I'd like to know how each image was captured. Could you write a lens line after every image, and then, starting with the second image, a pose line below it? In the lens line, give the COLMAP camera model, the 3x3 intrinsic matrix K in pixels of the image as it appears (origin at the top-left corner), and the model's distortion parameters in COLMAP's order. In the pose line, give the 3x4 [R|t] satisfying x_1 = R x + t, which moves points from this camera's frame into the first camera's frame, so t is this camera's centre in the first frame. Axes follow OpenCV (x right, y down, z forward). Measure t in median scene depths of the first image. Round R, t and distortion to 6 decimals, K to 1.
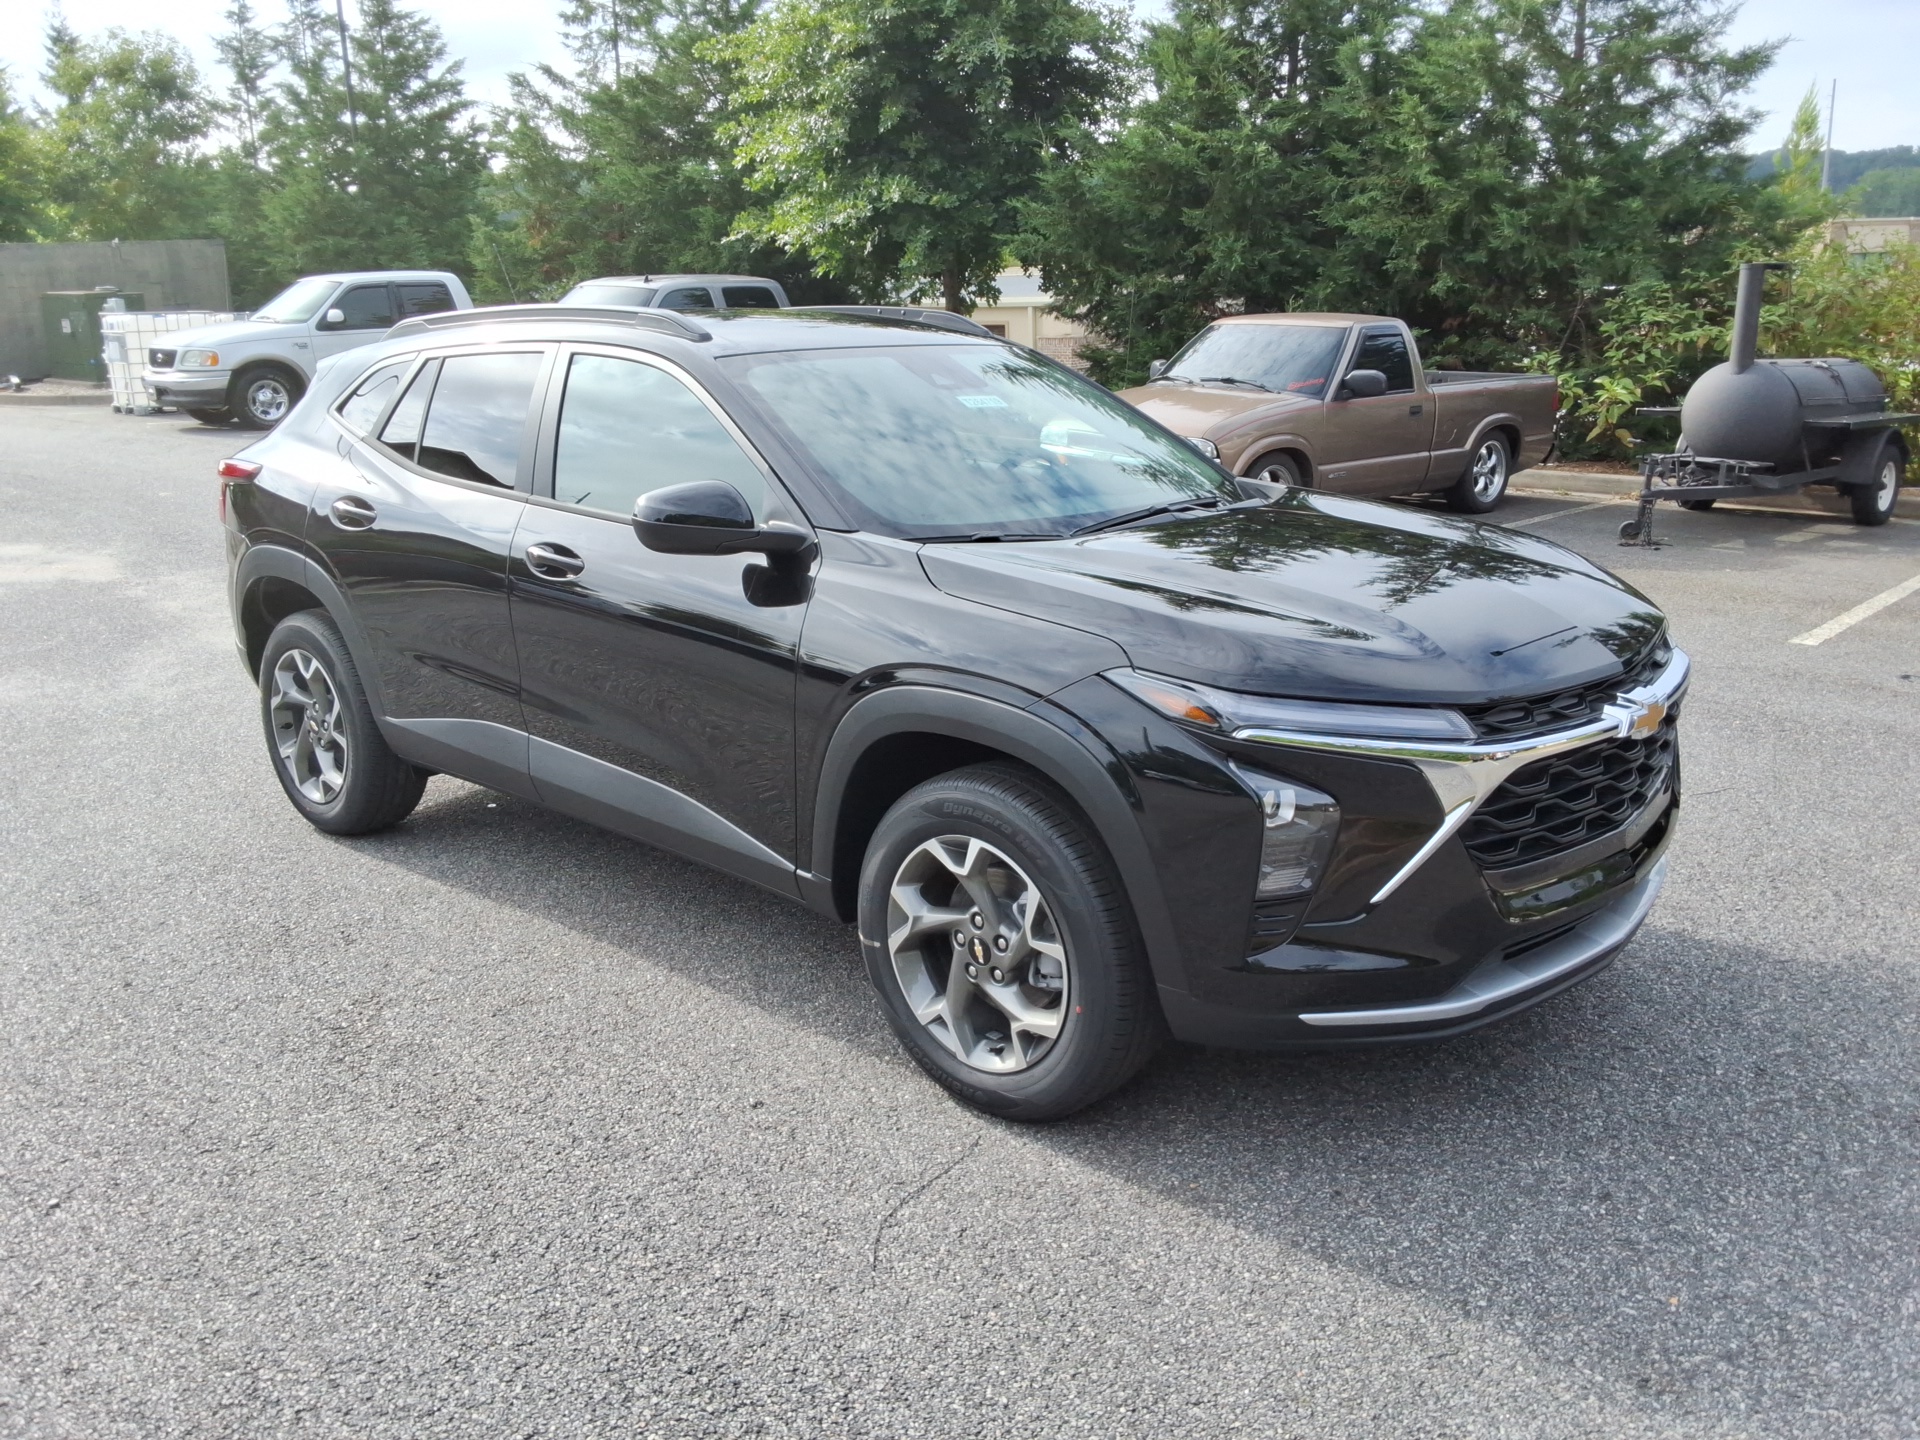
lens RADIAL K [[1537.9, 0, 972.4], [0, 1537.9, 706.4], [0, 0, 1]] dist [0.083012, -0.139179]
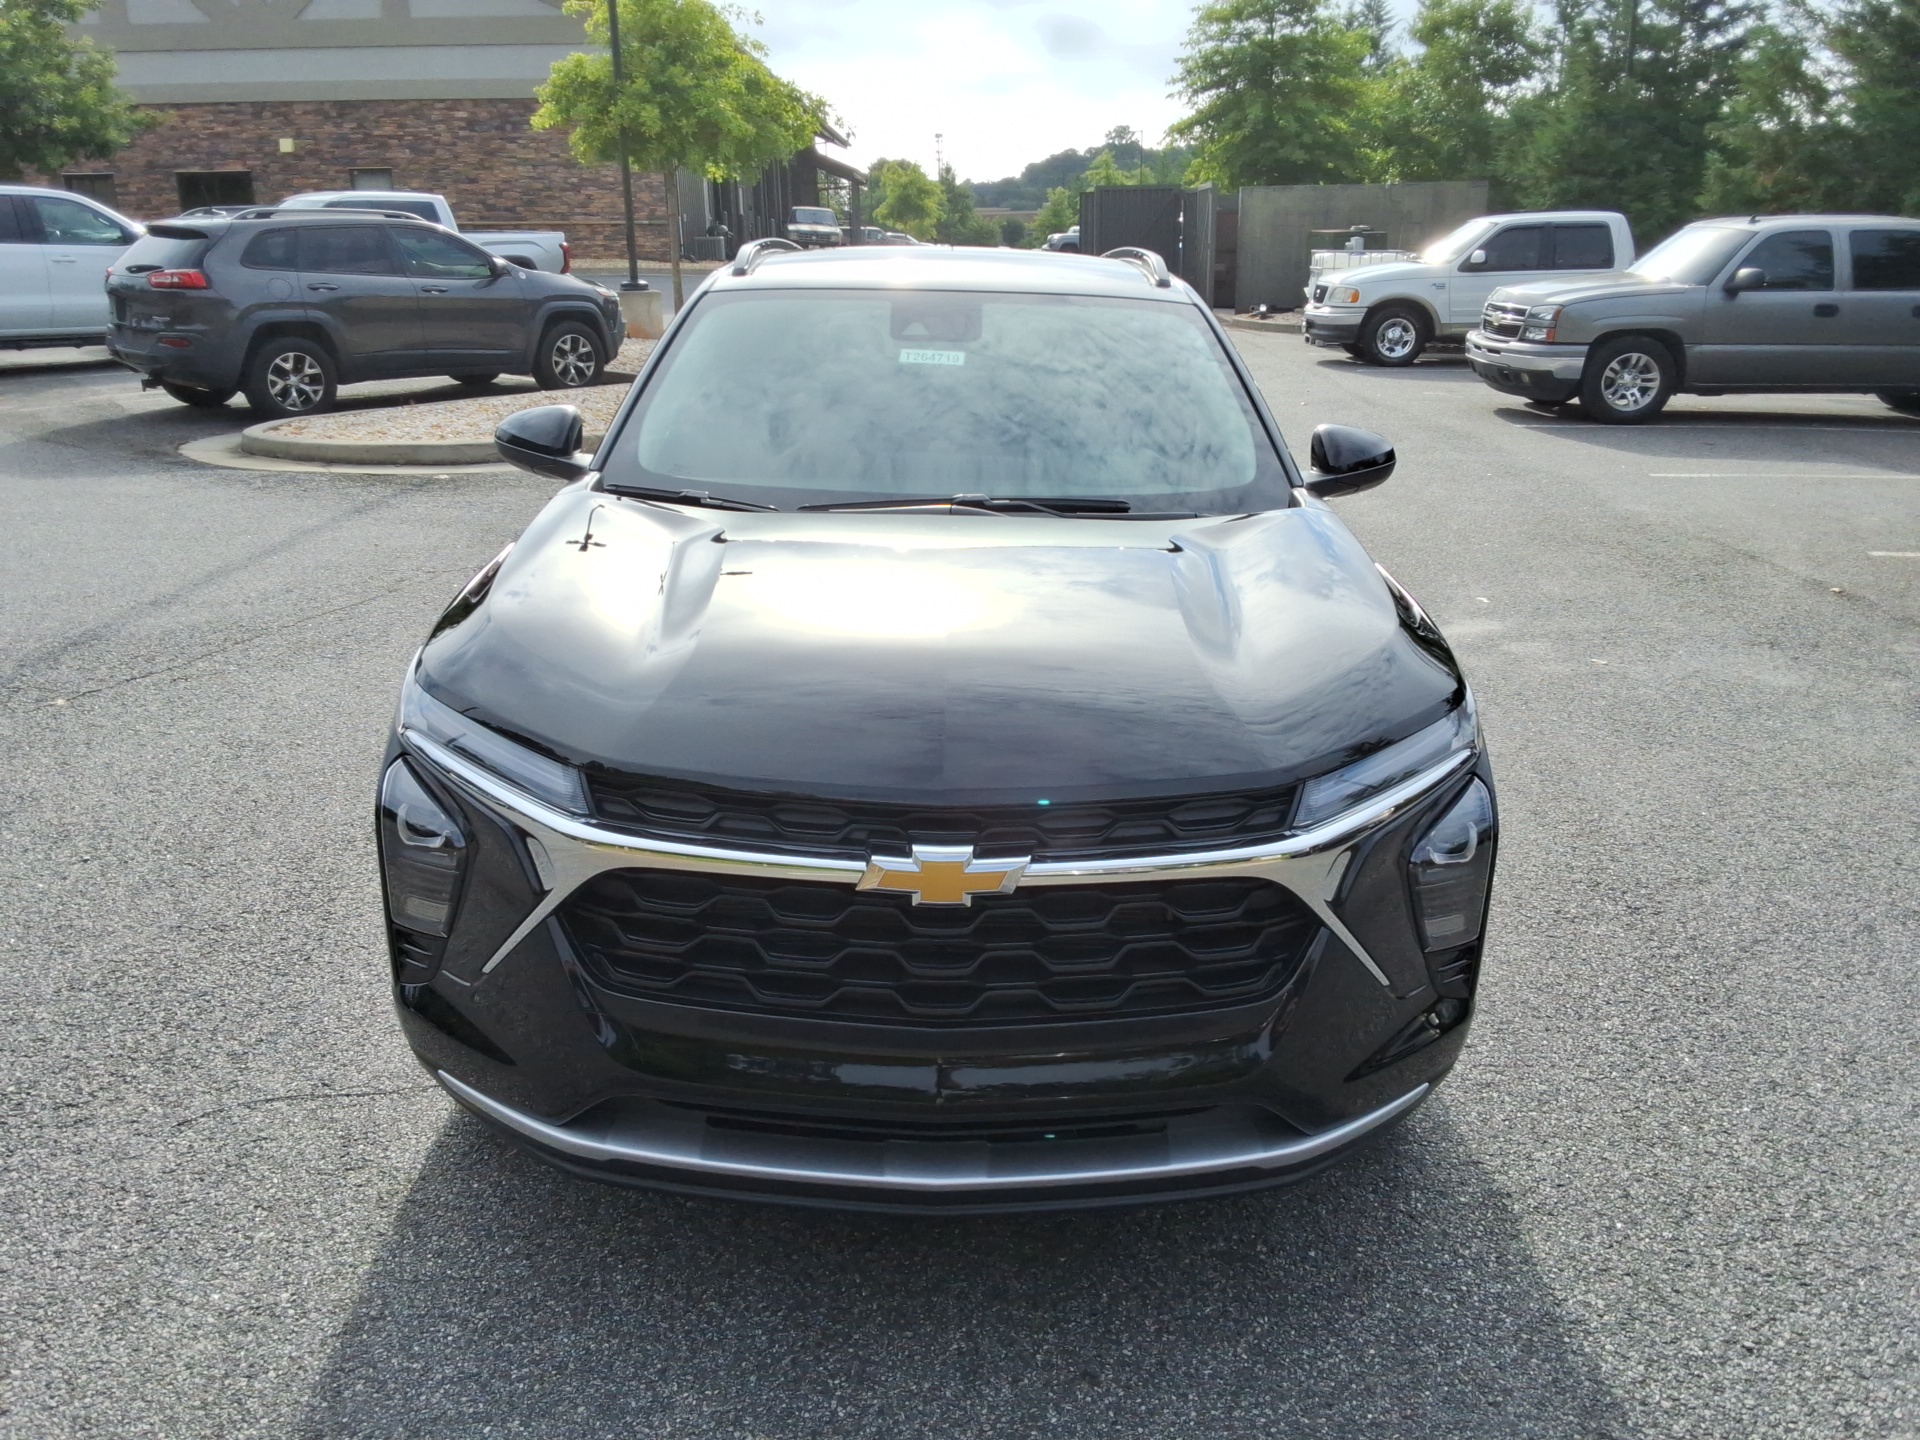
lens RADIAL K [[1537.9, 0, 972.4], [0, 1537.9, 706.4], [0, 0, 1]] dist [0.083012, -0.139179]
pose [[0.675590, 0.226629, -0.701583, 0.144097], [-0.202283, 0.972045, 0.119206, -0.023916], [0.708985, 0.061384, 0.702547, 0.086289]]
